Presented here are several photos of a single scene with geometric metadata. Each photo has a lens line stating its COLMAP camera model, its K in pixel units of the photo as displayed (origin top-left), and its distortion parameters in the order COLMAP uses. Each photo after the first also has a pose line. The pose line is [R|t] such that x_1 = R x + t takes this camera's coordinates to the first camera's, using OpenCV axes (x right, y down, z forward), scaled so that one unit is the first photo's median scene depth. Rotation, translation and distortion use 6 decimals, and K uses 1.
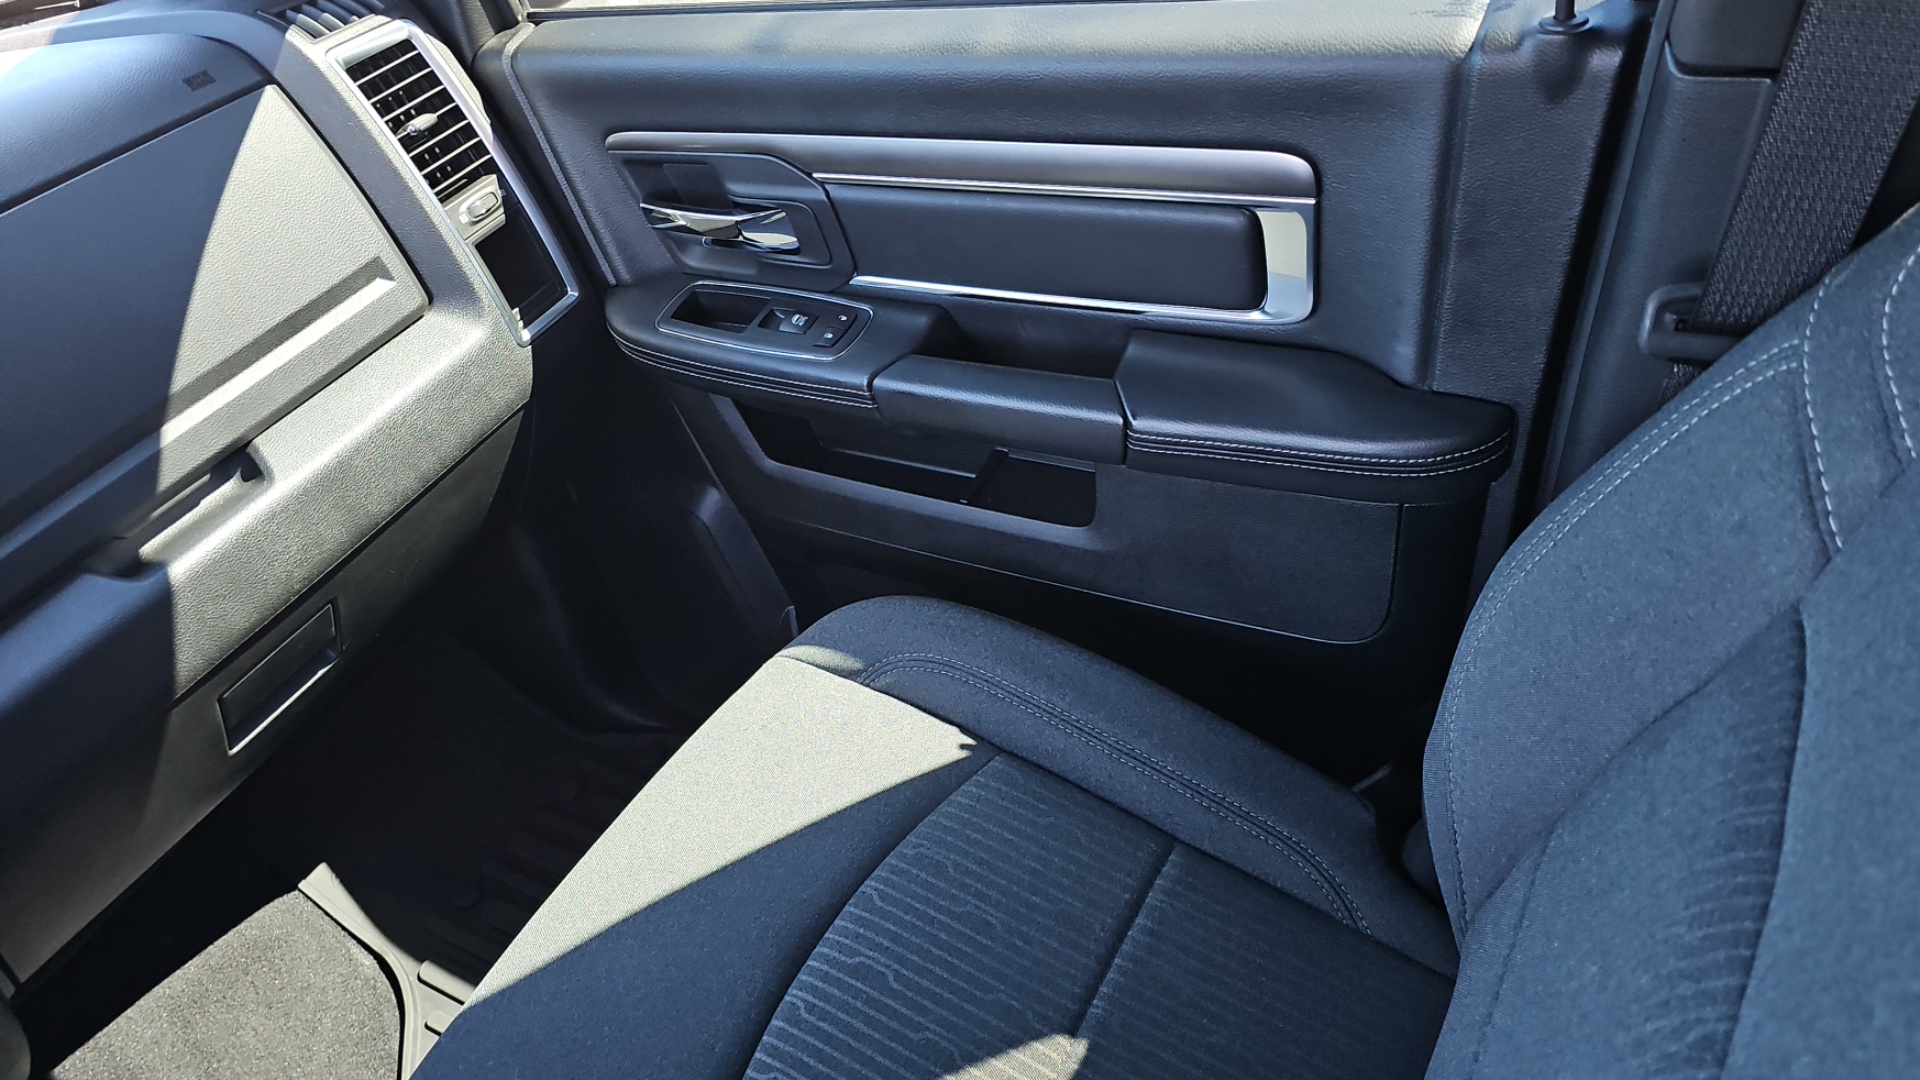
lens RADIAL K [[1411.7, 0, 949.9], [0, 1411.7, 550.2], [0, 0, 1]] dist [0.058649, -0.058273]
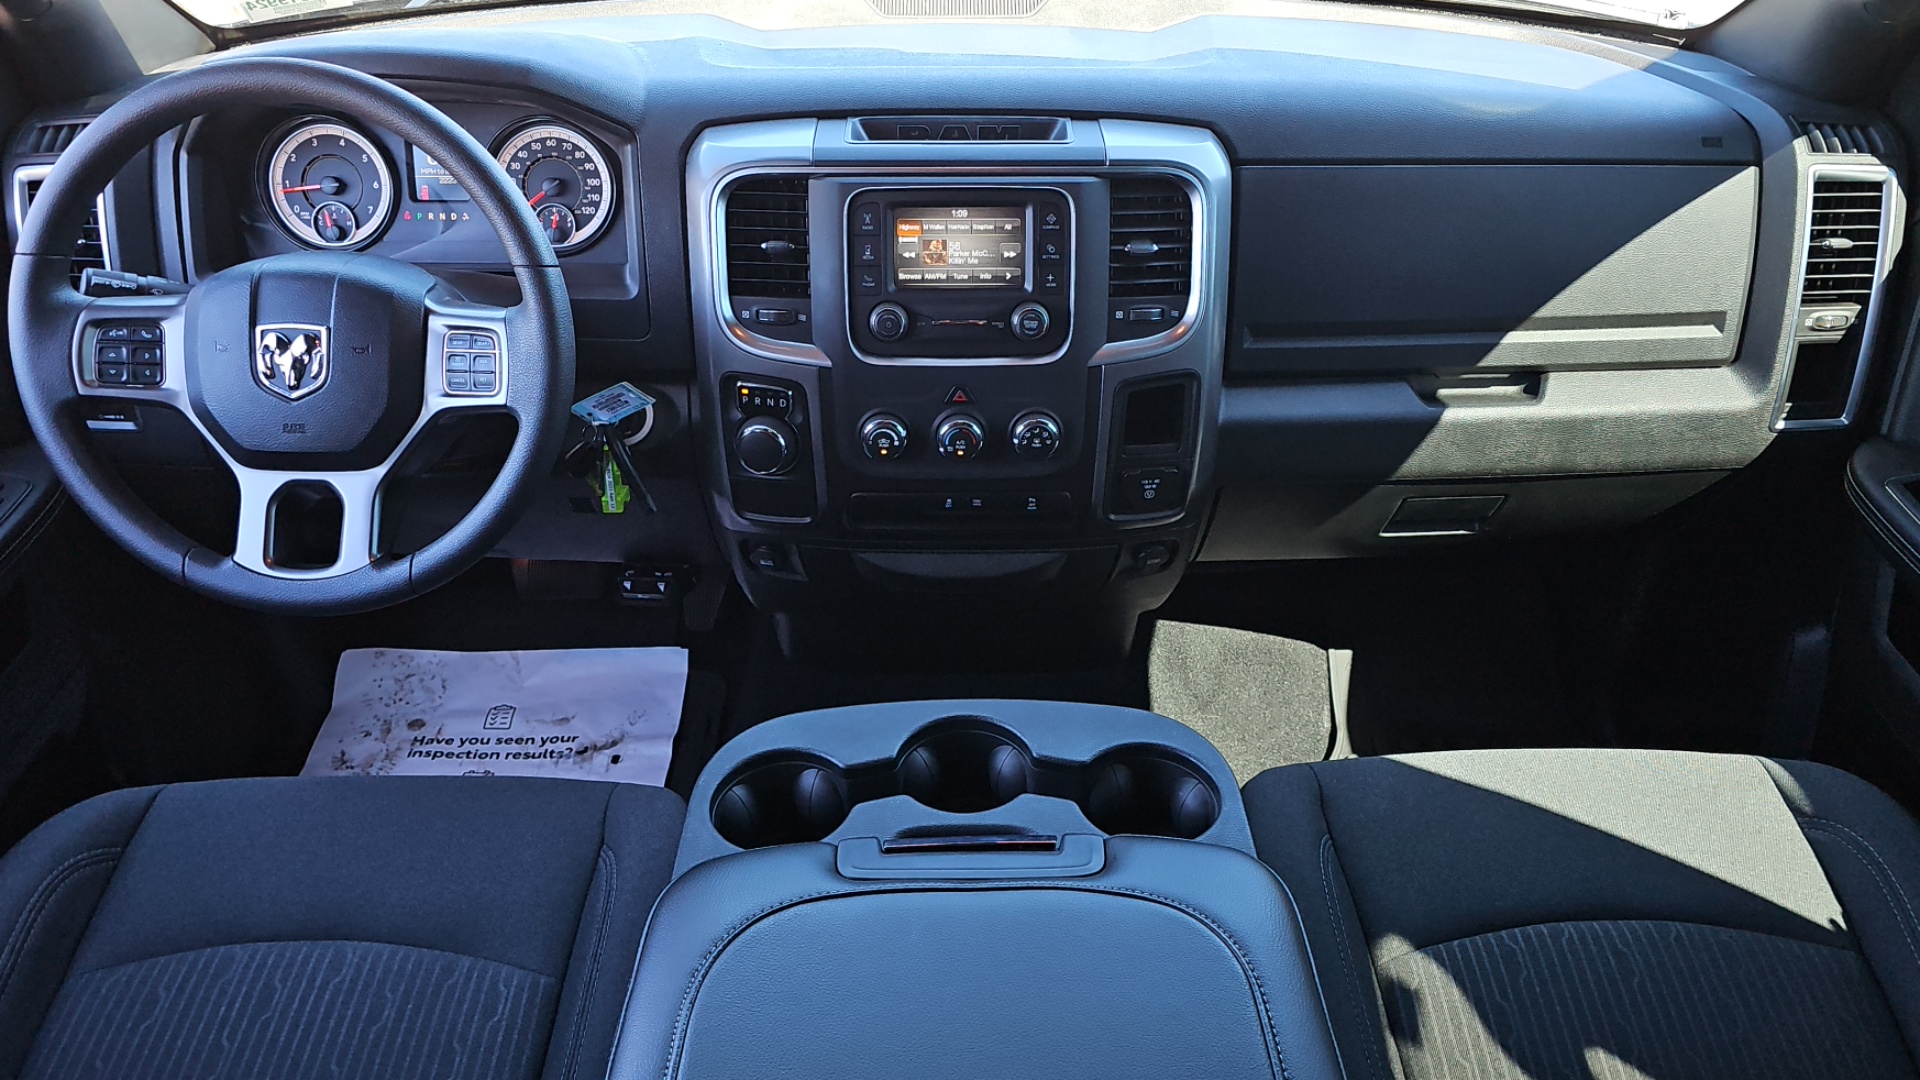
lens RADIAL K [[1411.7, 0, 978.0], [0, 1411.7, 536.0], [0, 0, 1]] dist [0.058649, -0.058273]
pose [[0.520610, 0.614634, -0.592614, 0.130849], [-0.611154, 0.752953, 0.244034, 0.041472], [0.596202, 0.235132, 0.767631, -0.331829]]
